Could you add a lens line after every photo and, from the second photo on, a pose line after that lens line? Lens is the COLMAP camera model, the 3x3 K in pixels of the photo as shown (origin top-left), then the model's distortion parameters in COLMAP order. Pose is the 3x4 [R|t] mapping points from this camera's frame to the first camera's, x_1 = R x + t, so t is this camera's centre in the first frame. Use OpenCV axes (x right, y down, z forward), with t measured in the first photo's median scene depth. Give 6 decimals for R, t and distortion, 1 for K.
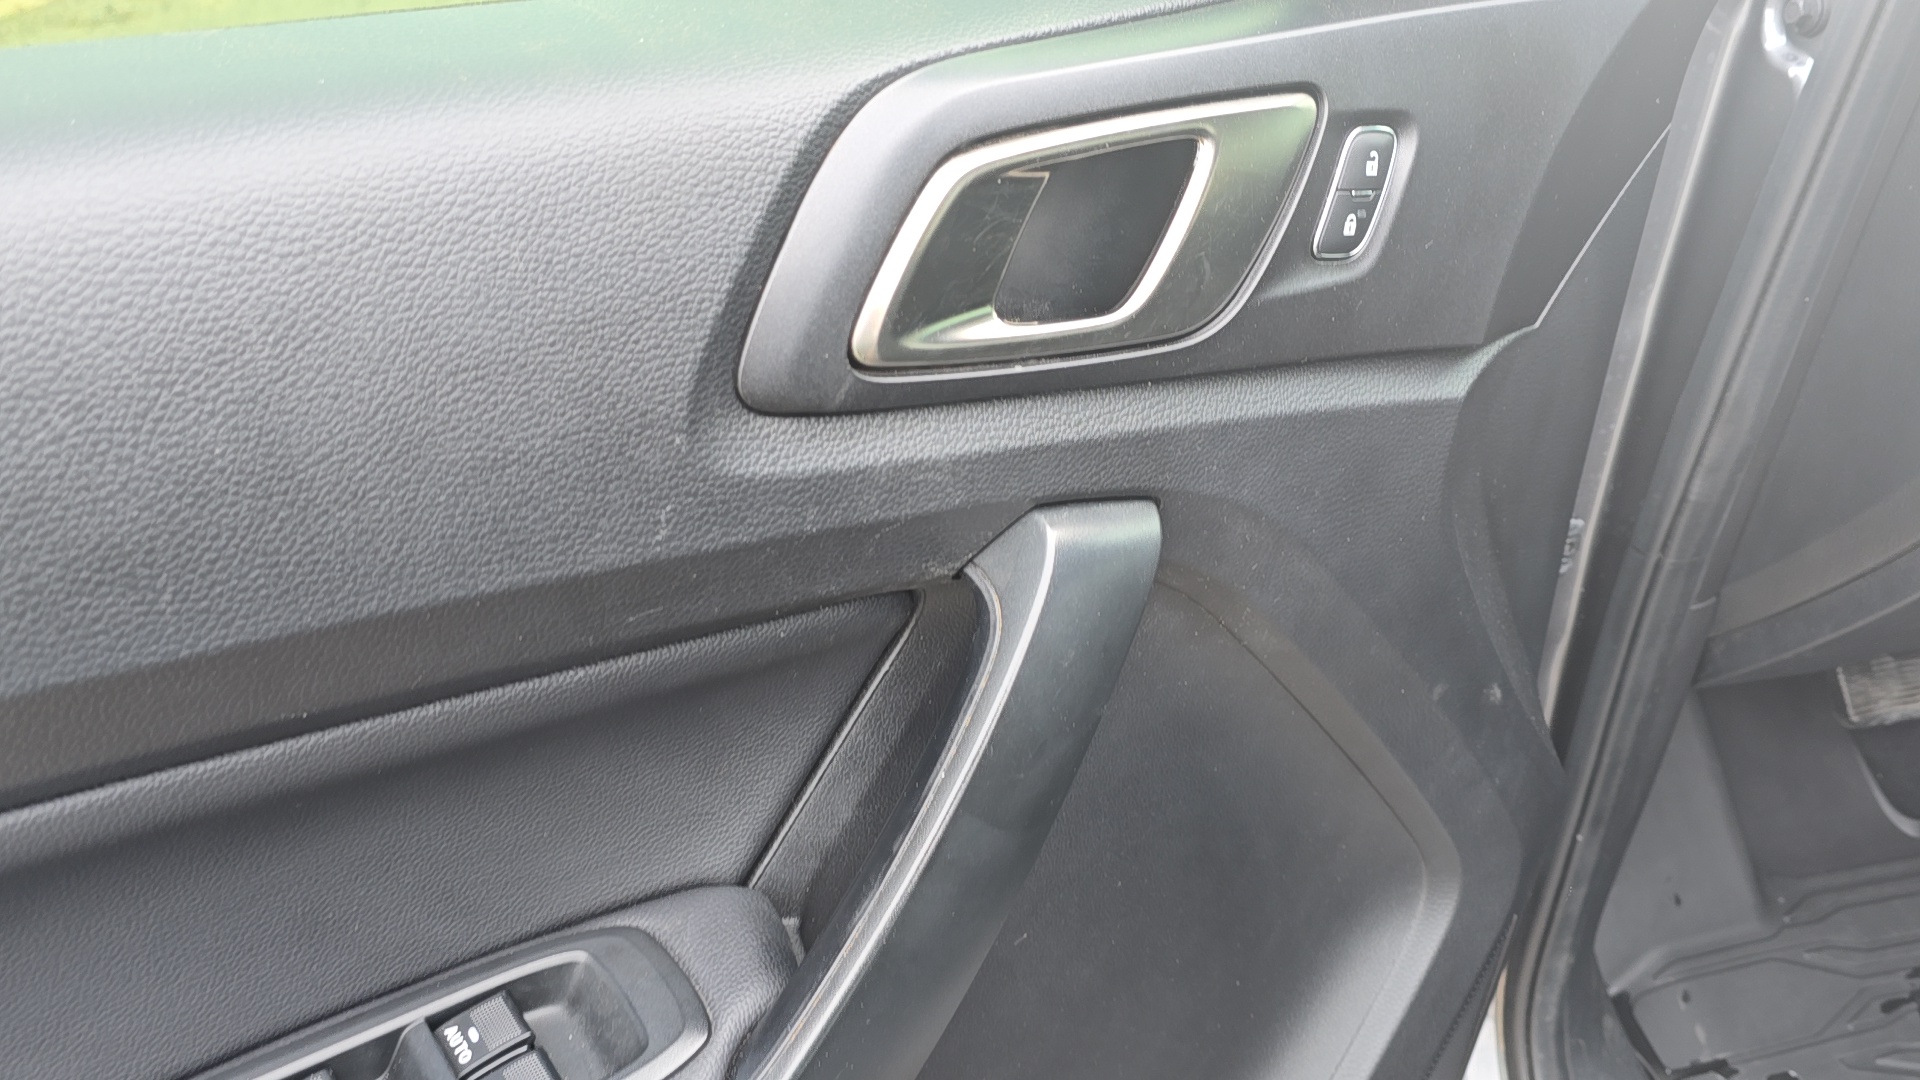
lens RADIAL K [[1586.3, 0, 949.6], [0, 1586.3, 540.9], [0, 0, 1]] dist [-0.018117, 0.001372]
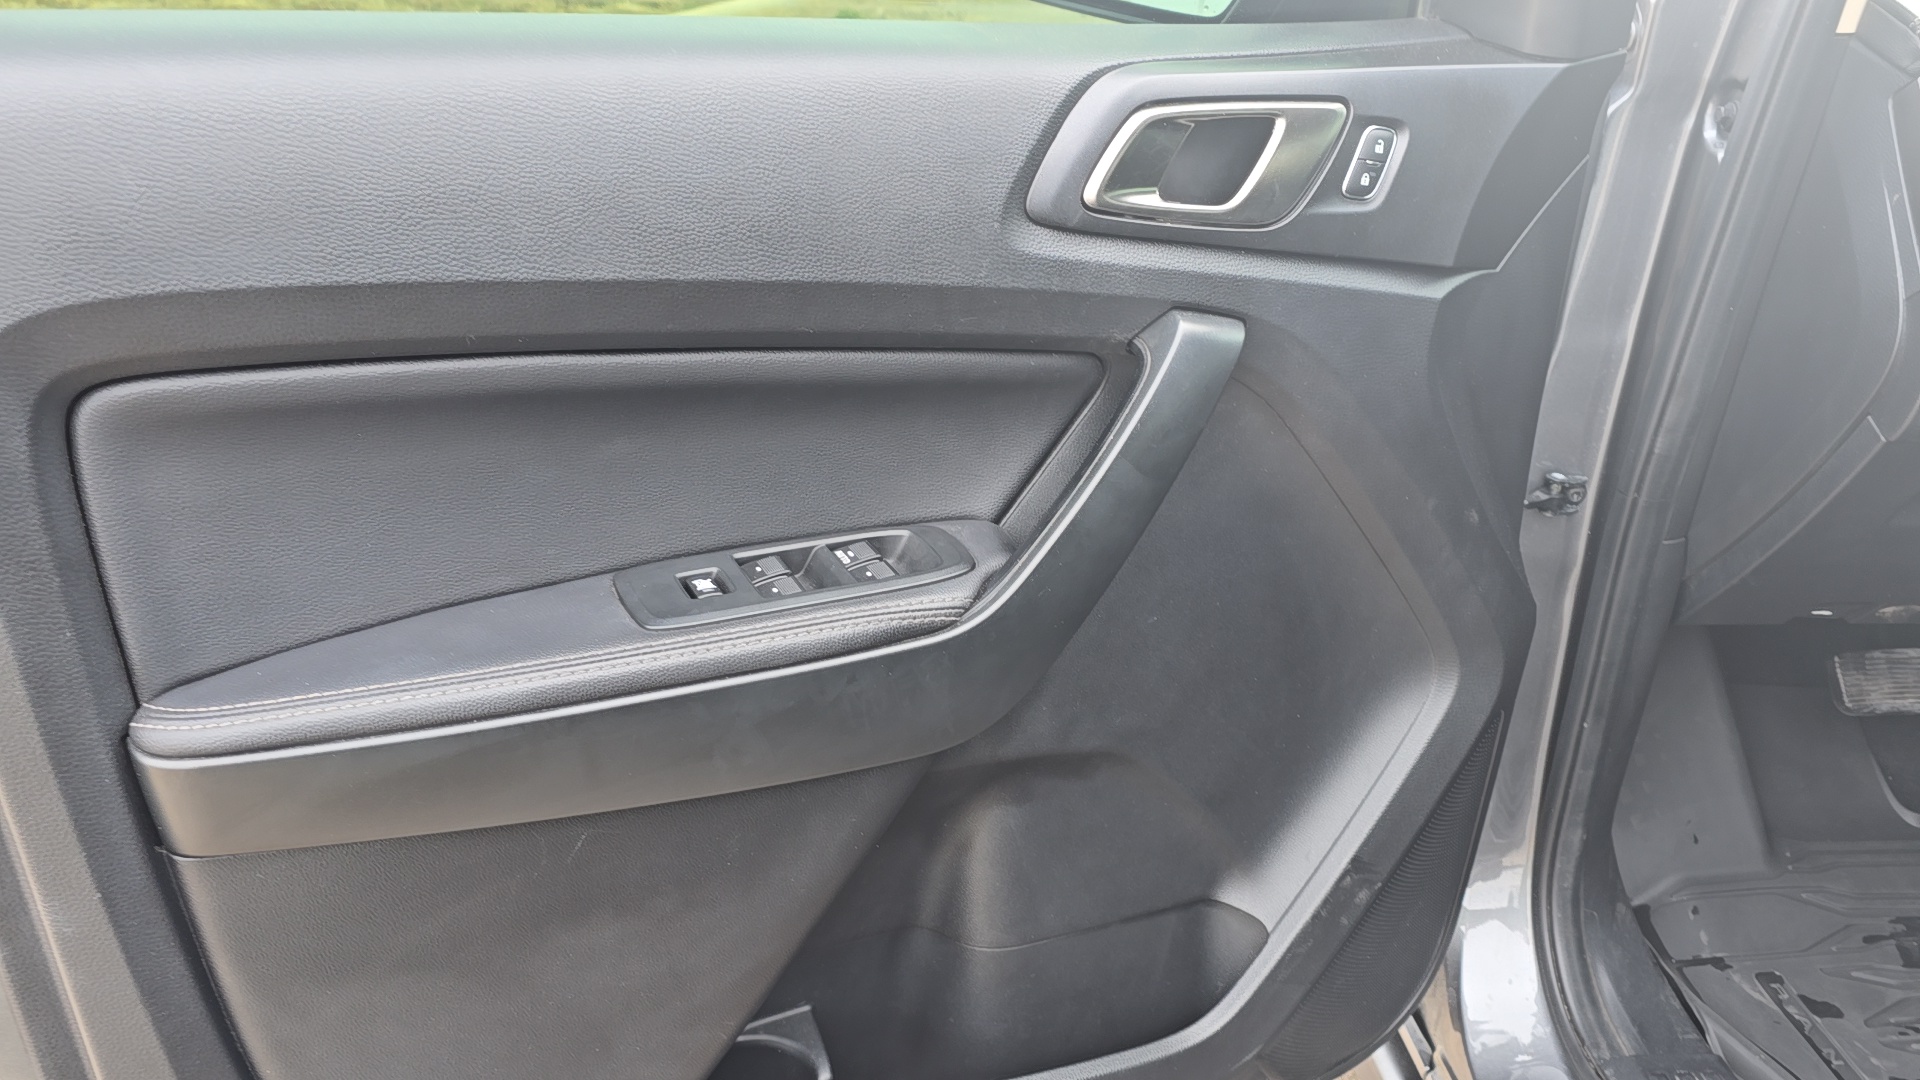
lens RADIAL K [[1562.9, 0, 972.2], [0, 1562.9, 533.7], [0, 0, 1]] dist [-0.004791, -0.003517]
pose [[0.989942, 0.078637, -0.117607, 0.048861], [-0.092039, 0.989295, -0.113246, 0.405374], [0.107443, 0.122932, 0.986582, -0.684951]]
